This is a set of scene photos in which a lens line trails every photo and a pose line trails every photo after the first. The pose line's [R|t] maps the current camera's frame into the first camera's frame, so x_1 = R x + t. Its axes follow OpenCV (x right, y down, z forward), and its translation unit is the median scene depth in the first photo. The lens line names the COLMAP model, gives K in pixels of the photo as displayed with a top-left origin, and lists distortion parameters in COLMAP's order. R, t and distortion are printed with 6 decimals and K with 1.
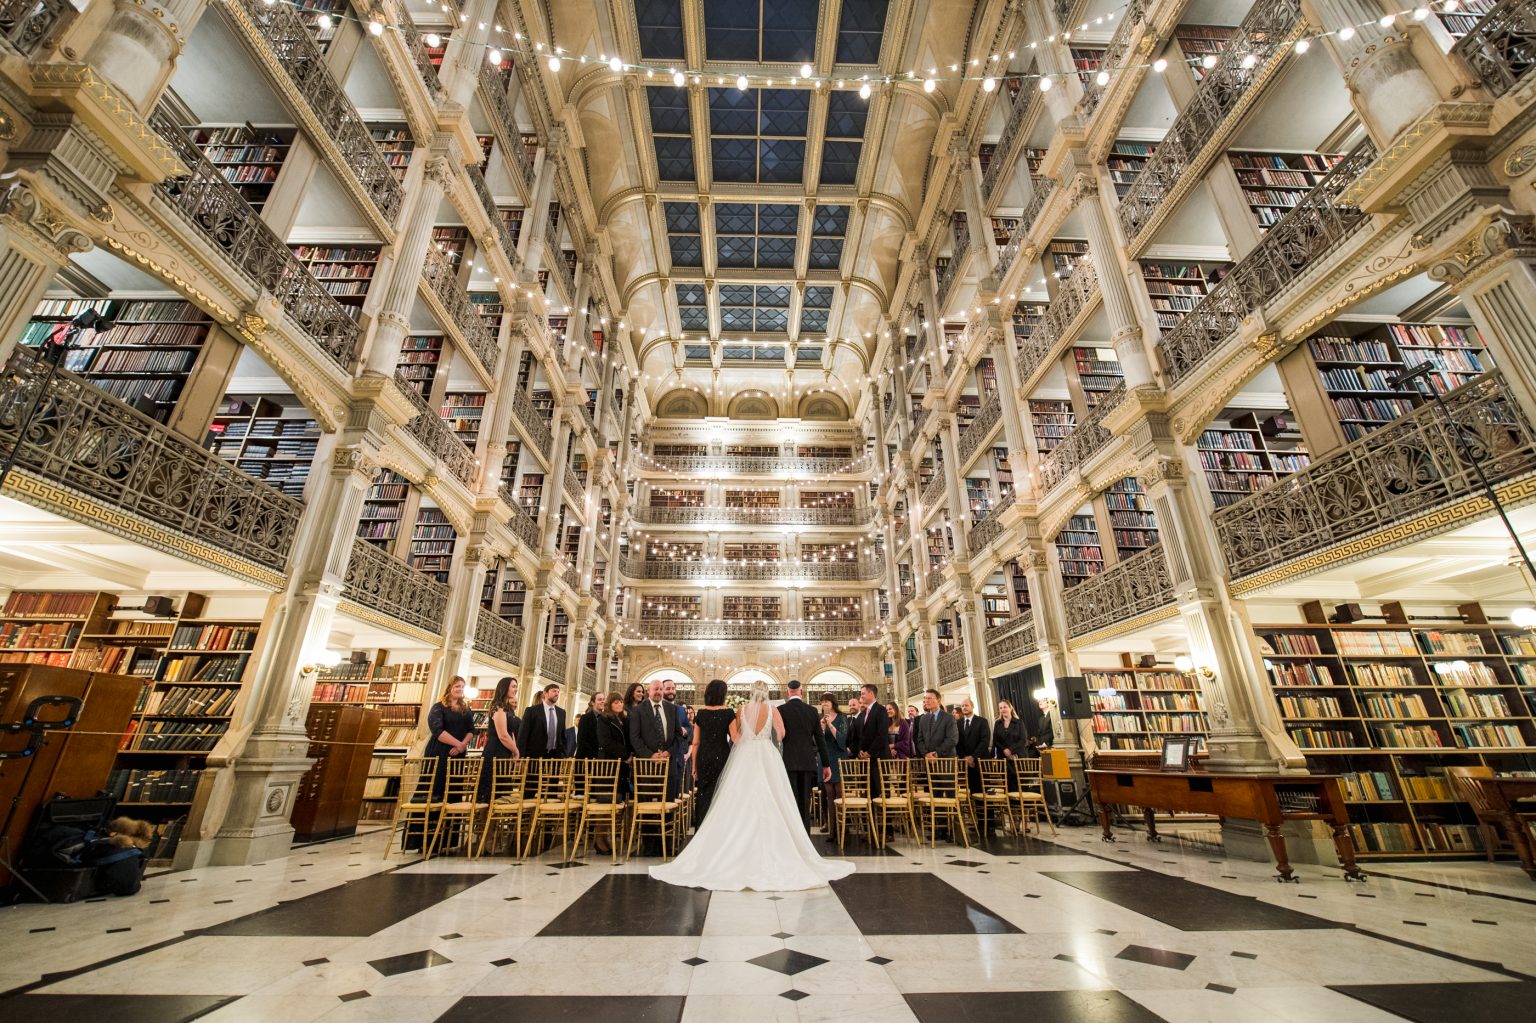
lens RADIAL K [[604.6, 0, 760.1], [0, 604.6, 503.6], [0, 0, 1]] dist [-0.004894, -0.000780]
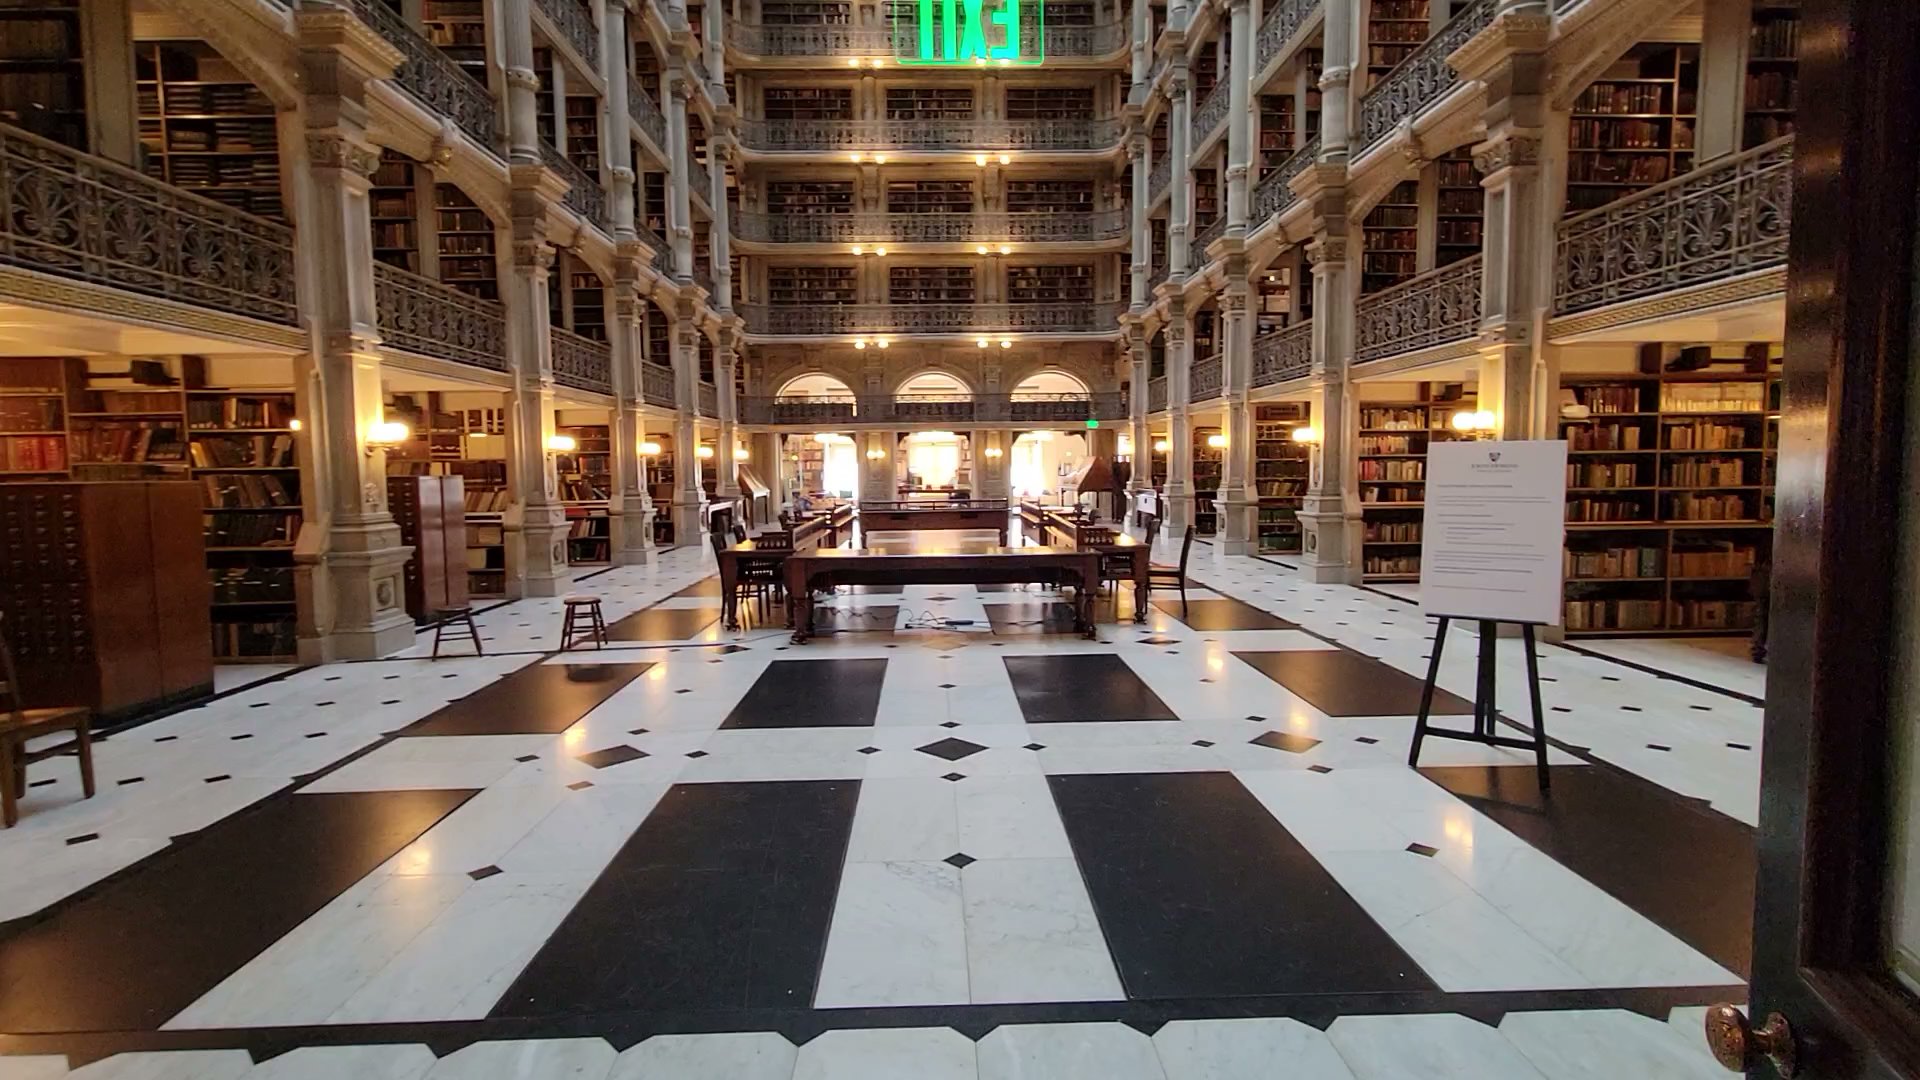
lens RADIAL K [[916.6, 0, 957.1], [0, 916.6, 526.6], [0, 0, 1]] dist [0.019933, -0.005692]
pose [[0.999907, -0.013010, 0.003997, 0.017538], [0.009840, 0.893938, 0.448082, -0.120228], [-0.009402, -0.448001, 0.893983, -0.108416]]
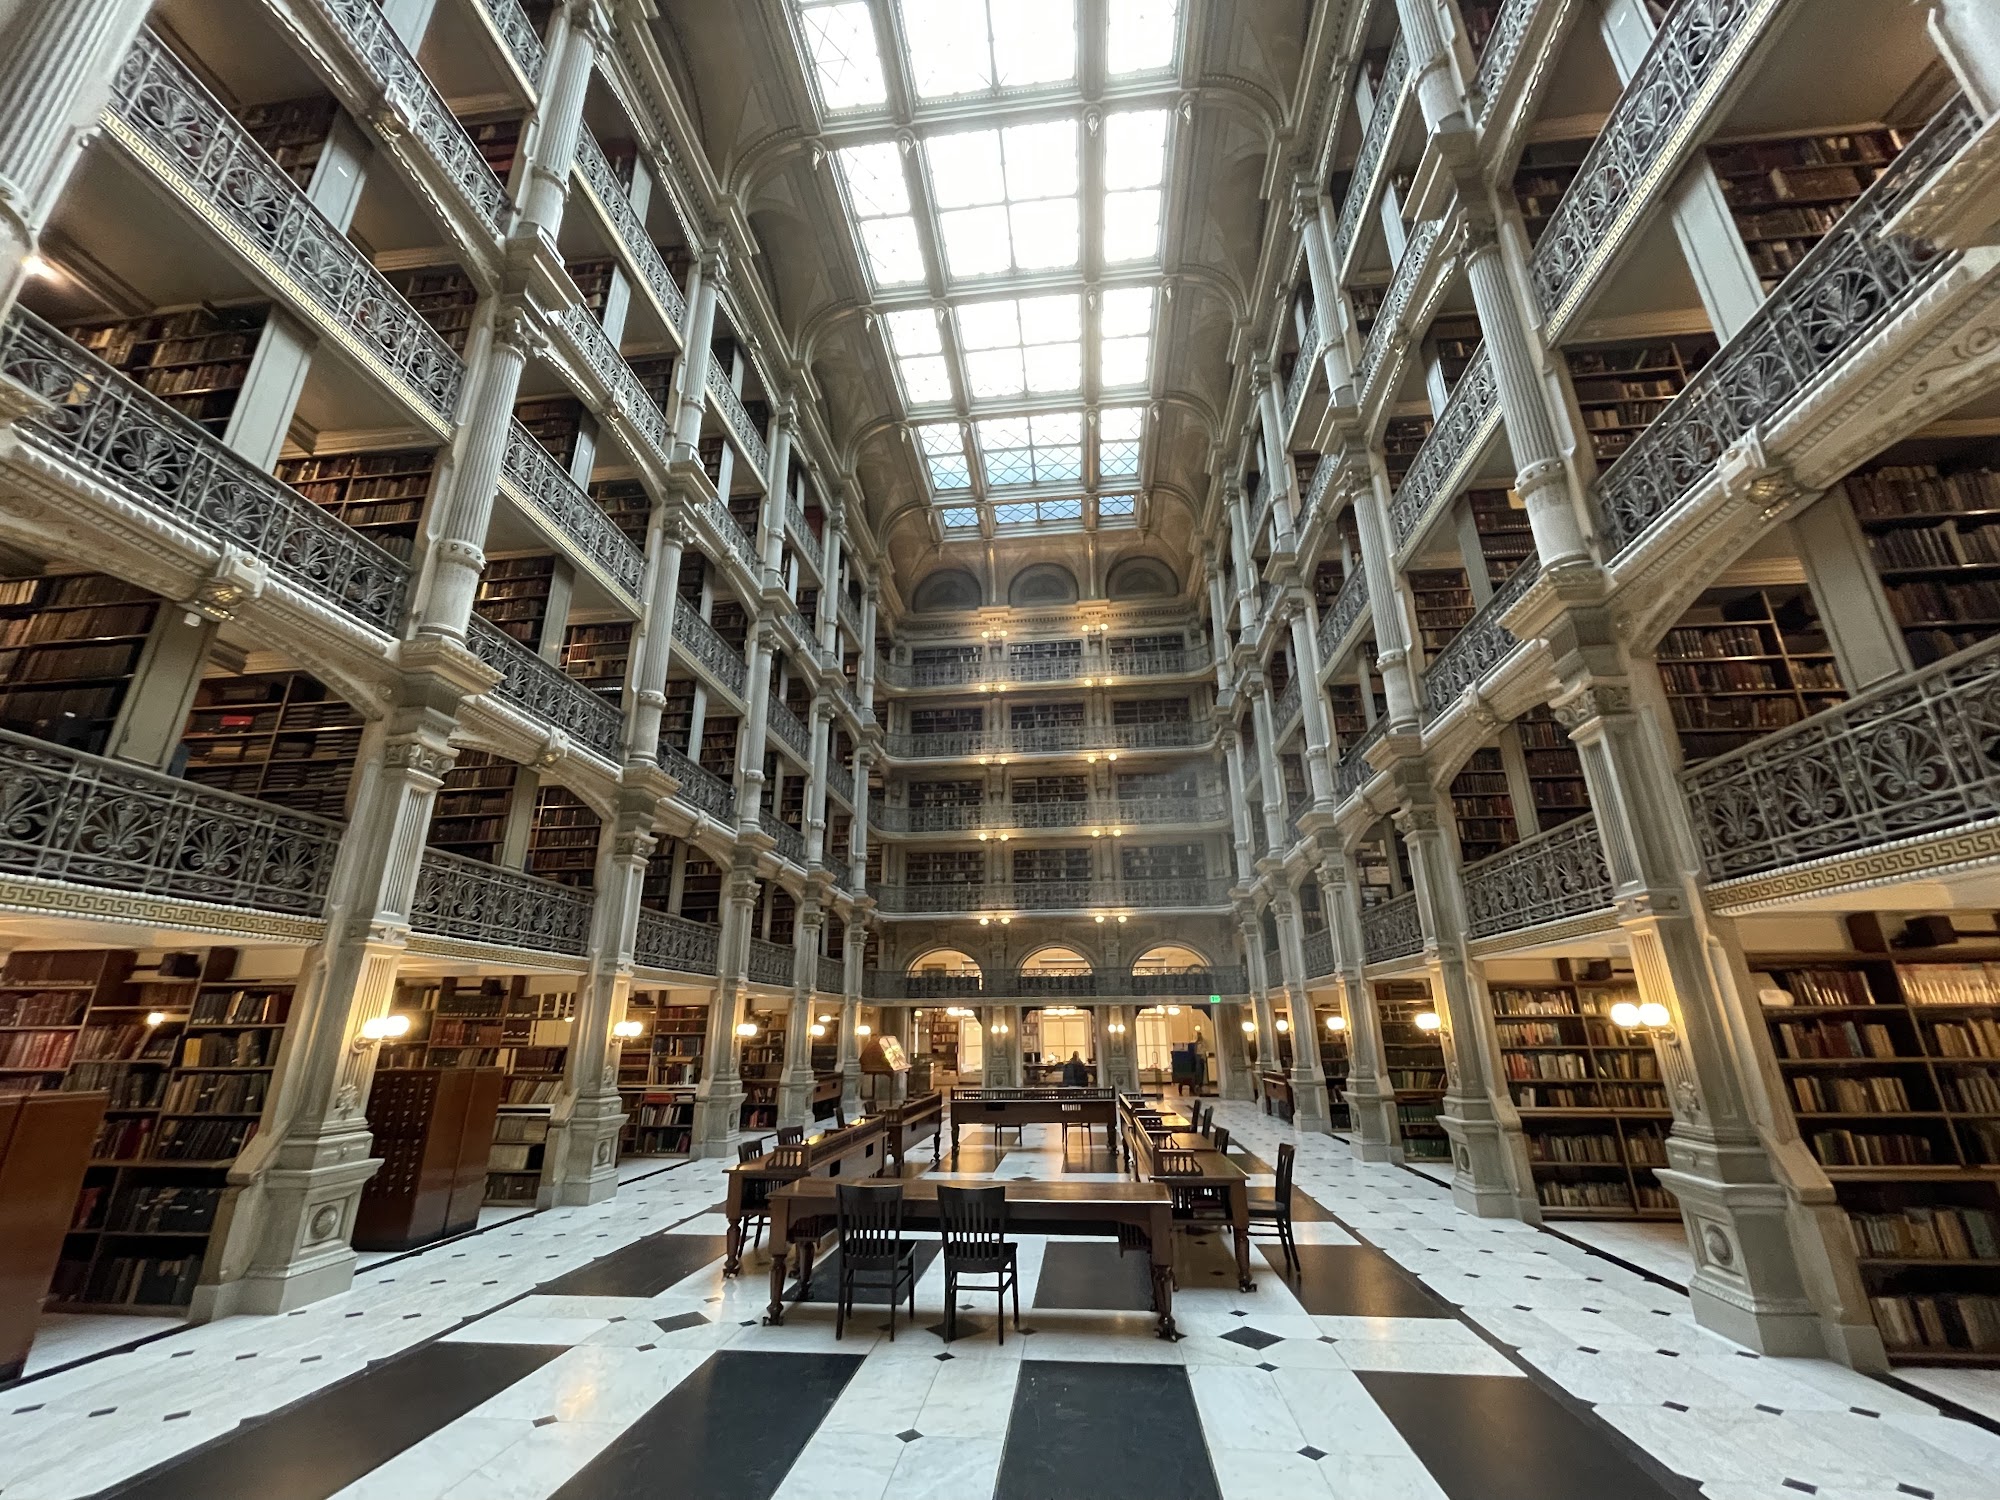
lens RADIAL K [[800.4, 0, 998.3], [0, 800.4, 757.9], [0, 0, 1]] dist [0.001589, -0.001086]
pose [[0.991207, -0.050891, -0.122140, 0.124249], [0.059224, 0.996088, 0.065584, -0.068664], [0.118325, -0.072241, 0.990344, 0.086378]]
